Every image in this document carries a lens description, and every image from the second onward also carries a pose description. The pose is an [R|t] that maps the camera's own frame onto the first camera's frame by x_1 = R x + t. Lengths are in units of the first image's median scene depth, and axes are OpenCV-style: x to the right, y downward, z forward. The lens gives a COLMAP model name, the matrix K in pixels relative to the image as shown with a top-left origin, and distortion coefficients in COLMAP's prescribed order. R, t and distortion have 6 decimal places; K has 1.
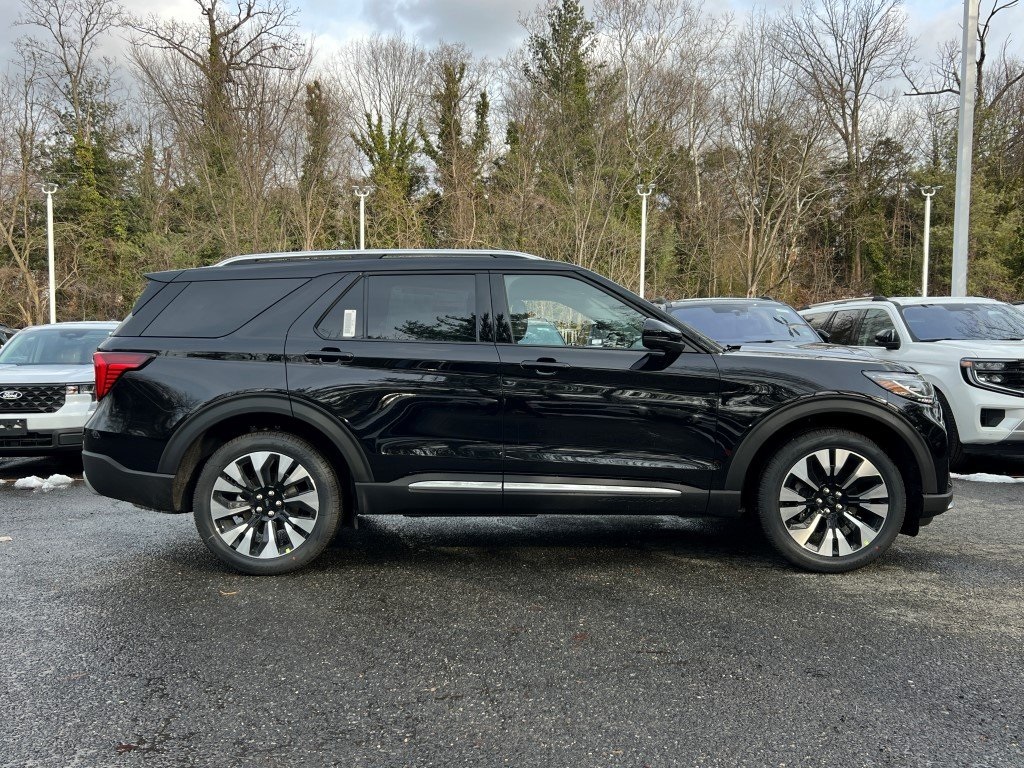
lens RADIAL K [[890.3, 0, 511.6], [0, 890.3, 385.5], [0, 0, 1]] dist [0.031905, -0.008706]
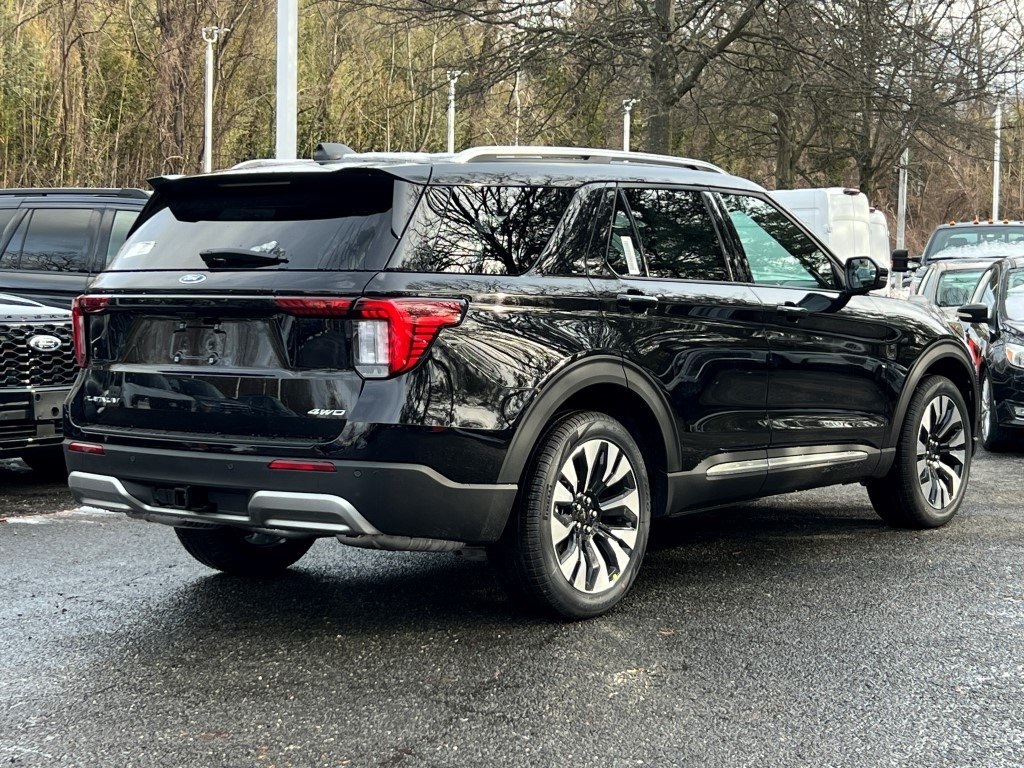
lens RADIAL K [[1778.7, 0, 512.7], [0, 1778.7, 386.1], [0, 0, 1]] dist [0.015445, 0.000000]
pose [[0.606669, -0.043288, 0.793775, -1.416080], [0.026934, 0.999062, 0.033899, -0.016250], [-0.794498, 0.000814, 0.607266, 0.210812]]
